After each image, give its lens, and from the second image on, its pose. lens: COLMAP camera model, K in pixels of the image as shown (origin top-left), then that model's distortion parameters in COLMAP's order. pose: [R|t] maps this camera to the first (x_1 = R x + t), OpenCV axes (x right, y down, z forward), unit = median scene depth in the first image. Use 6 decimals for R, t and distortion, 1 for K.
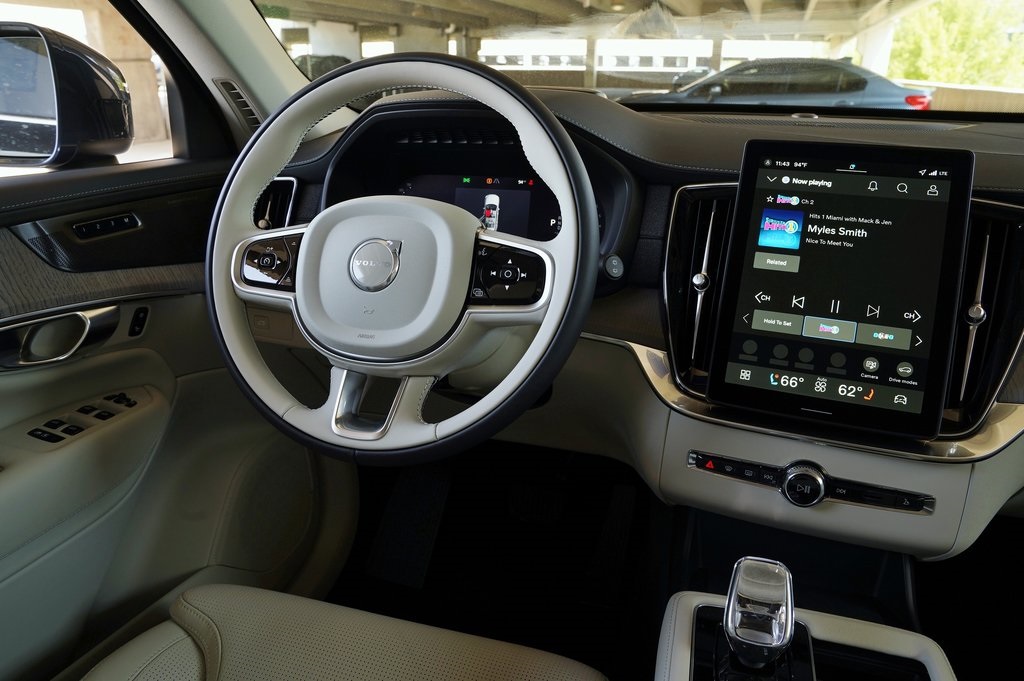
lens RADIAL K [[713.5, 0, 511.3], [0, 713.5, 339.8], [0, 0, 1]] dist [-0.124895, 0.082751]
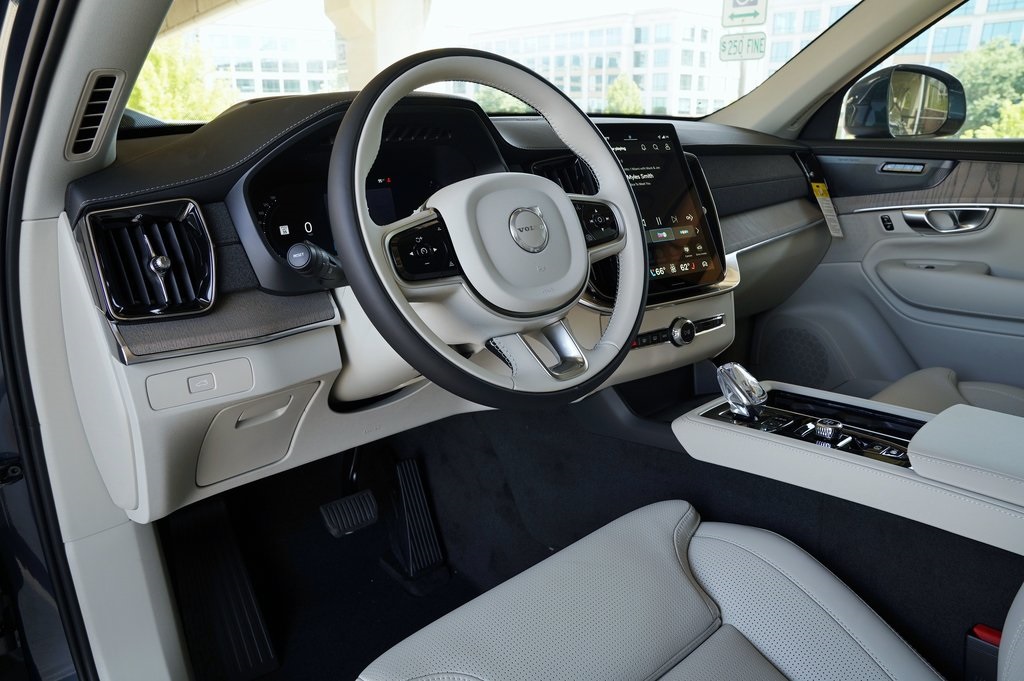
lens RADIAL K [[713.5, 0, 513.1], [0, 713.5, 344.2], [0, 0, 1]] dist [-0.124895, 0.082751]
pose [[0.523816, -0.265172, 0.809506, -1.093549], [0.306185, 0.945412, 0.111564, -0.063482], [-0.794901, 0.189420, 0.576414, 0.375036]]
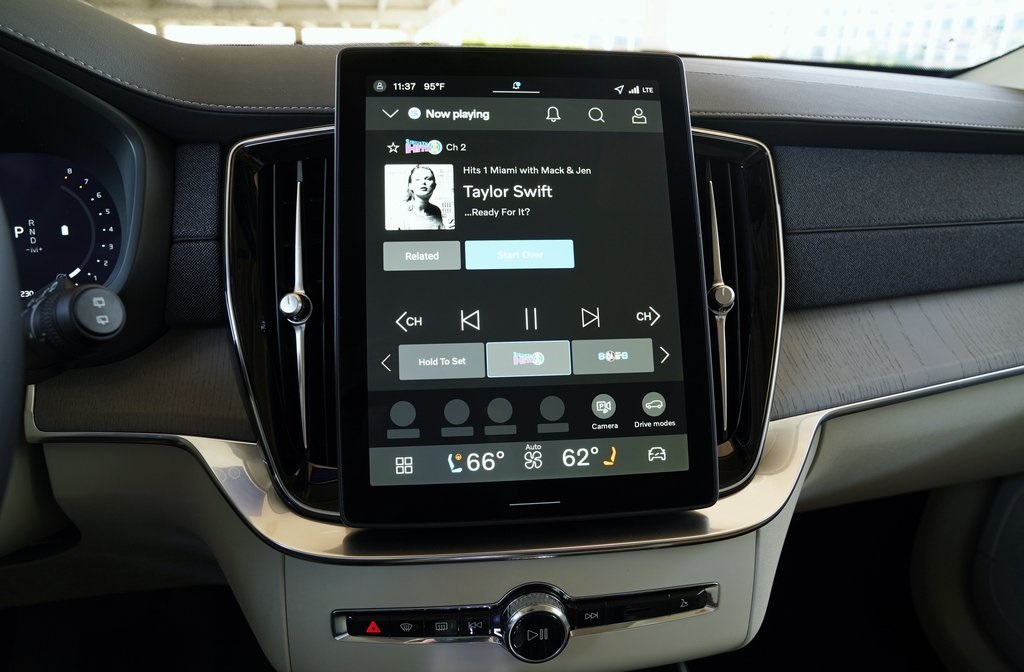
lens RADIAL K [[713.5, 0, 515.4], [0, 713.5, 336.6], [0, 0, 1]] dist [-0.124895, 0.082751]
pose [[0.854218, -0.167740, 0.492113, 0.152594], [0.165231, 0.985040, 0.048946, -0.063836], [-0.492961, 0.039502, 0.869154, 0.477173]]
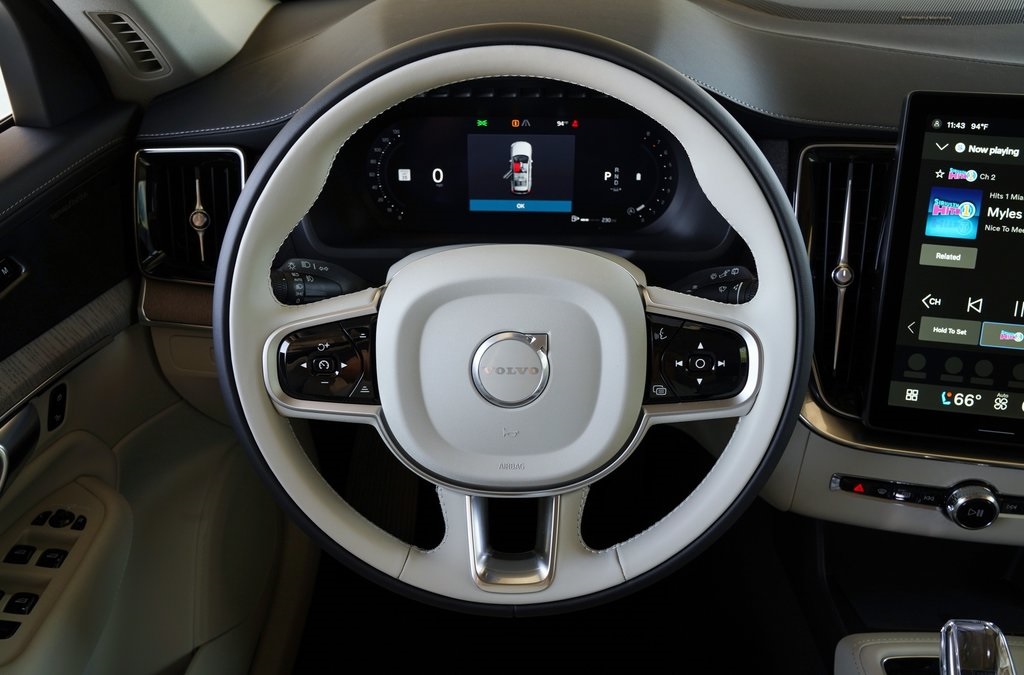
lens RADIAL K [[803.3, 0, 513.8], [0, 803.3, 341.0], [0, 0, 1]] dist [-0.082025, 0.079440]
pose [[0.966484, -0.152358, 0.206631, -0.324039], [0.091252, 0.956175, 0.278214, -0.326832], [-0.239964, -0.250034, 0.938030, 0.241079]]
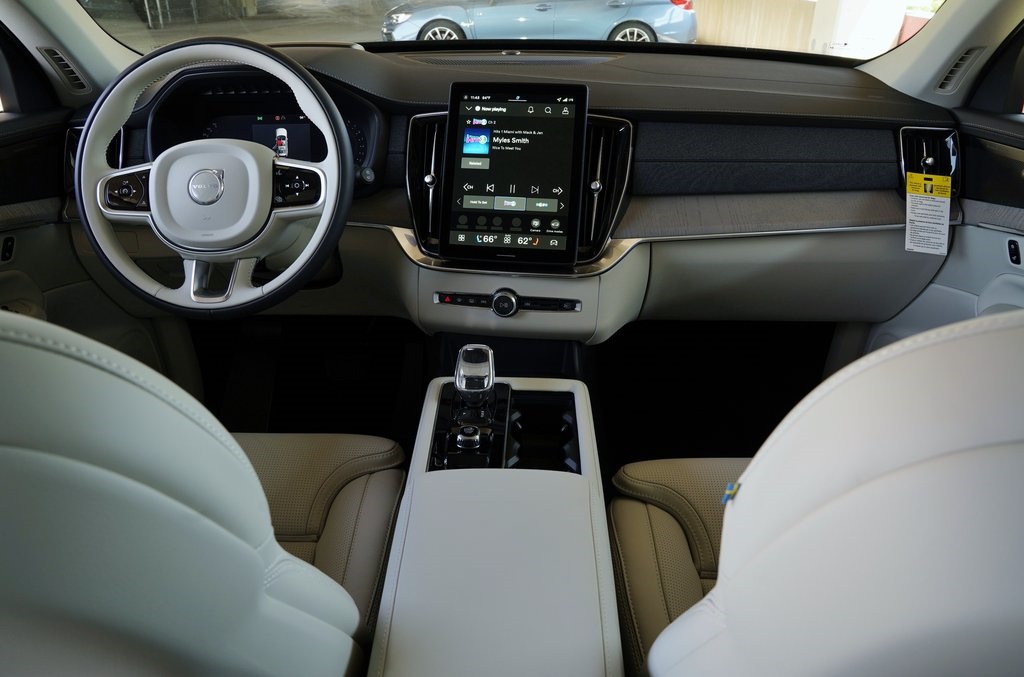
lens RADIAL K [[713.5, 0, 514.1], [0, 713.5, 334.9], [0, 0, 1]] dist [-0.124895, 0.082751]
pose [[0.960419, -0.125927, 0.248472, 0.026064], [0.095295, 0.986696, 0.131718, 0.066189], [-0.261753, -0.102826, 0.959642, -0.572000]]
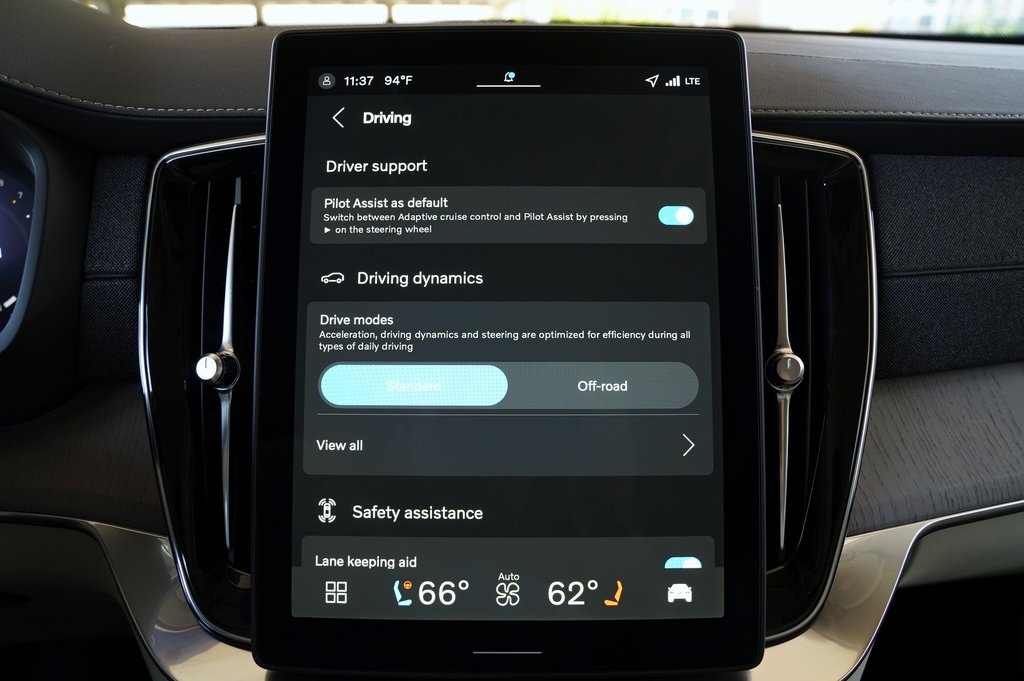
lens RADIAL K [[713.5, 0, 513.0], [0, 713.5, 341.4], [0, 0, 1]] dist [-0.124895, 0.082751]
pose [[0.909447, -0.158459, 0.384444, 0.296476], [0.143599, 0.987347, 0.067263, -0.112700], [-0.390239, -0.005966, 0.920694, 0.585930]]
